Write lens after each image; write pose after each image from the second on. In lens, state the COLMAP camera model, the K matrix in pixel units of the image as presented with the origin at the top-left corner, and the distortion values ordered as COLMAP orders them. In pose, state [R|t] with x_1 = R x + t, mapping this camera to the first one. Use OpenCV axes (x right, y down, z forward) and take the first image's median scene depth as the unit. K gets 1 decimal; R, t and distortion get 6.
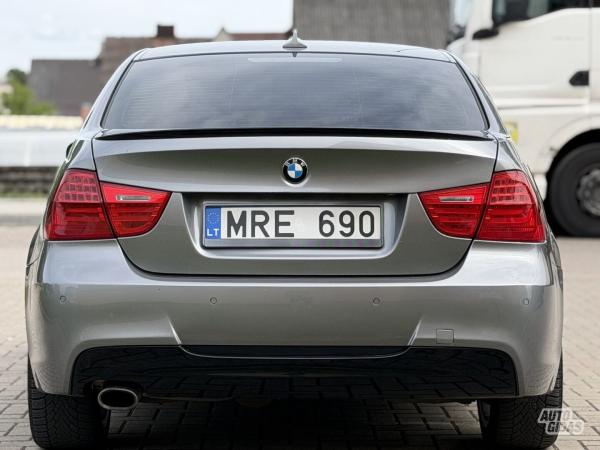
lens RADIAL K [[1757.6, 0, 300.0], [0, 1757.6, 225.0], [0, 0, 1]] dist [-0.032418, -0.176367]
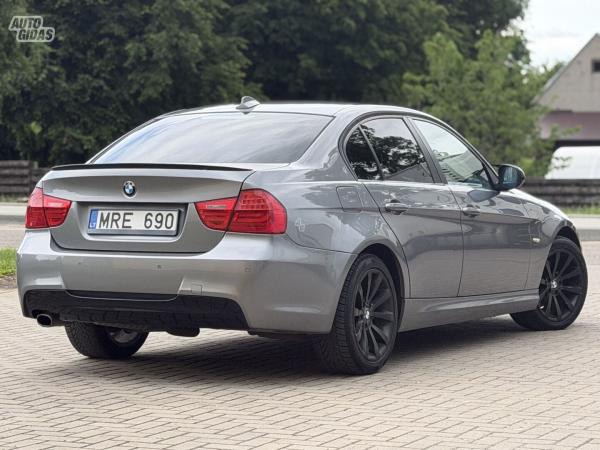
lens RADIAL K [[1757.6, 0, 300.0], [0, 1757.6, 225.0], [0, 0, 1]] dist [-0.032418, -0.176367]
pose [[0.877387, 0.013013, -0.479607, 0.943123], [-0.016365, 0.999862, -0.002808, 0.005642], [0.479504, 0.010312, 0.877479, -0.397254]]
